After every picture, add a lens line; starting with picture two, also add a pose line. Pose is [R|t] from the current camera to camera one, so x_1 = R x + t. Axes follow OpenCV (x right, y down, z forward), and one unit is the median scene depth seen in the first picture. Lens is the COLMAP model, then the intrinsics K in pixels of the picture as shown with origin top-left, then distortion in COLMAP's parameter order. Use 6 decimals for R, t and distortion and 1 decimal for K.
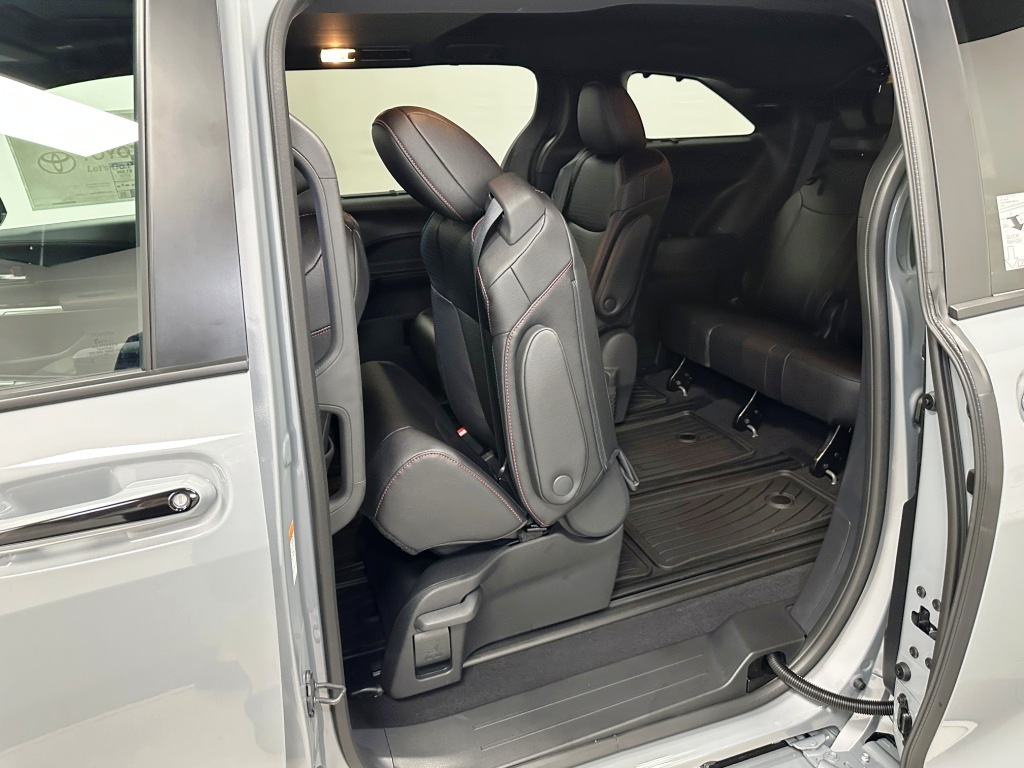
lens RADIAL K [[734.8, 0, 516.8], [0, 734.8, 359.2], [0, 0, 1]] dist [0.045488, -0.077707]
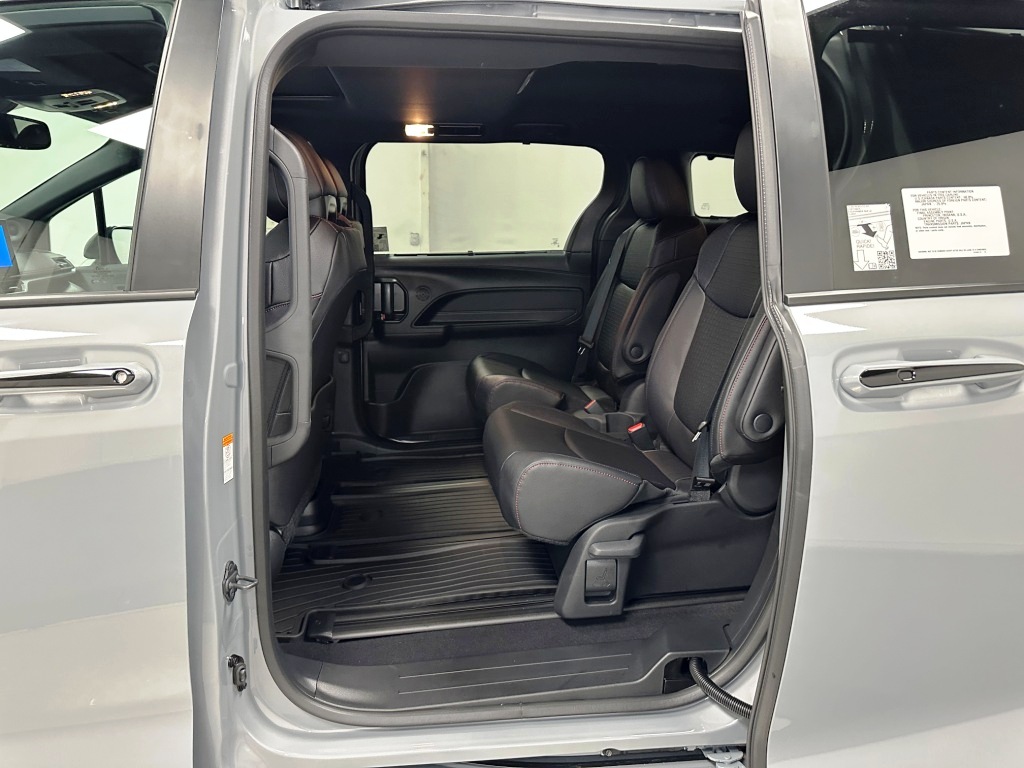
lens RADIAL K [[724.3, 0, 514.6], [0, 724.3, 353.3], [0, 0, 1]] dist [0.046258, -0.082394]
pose [[0.975979, 0.068914, -0.206678, 0.285674], [-0.097335, 0.986638, -0.130656, 0.136312], [0.194912, 0.147635, 0.969646, -0.094566]]
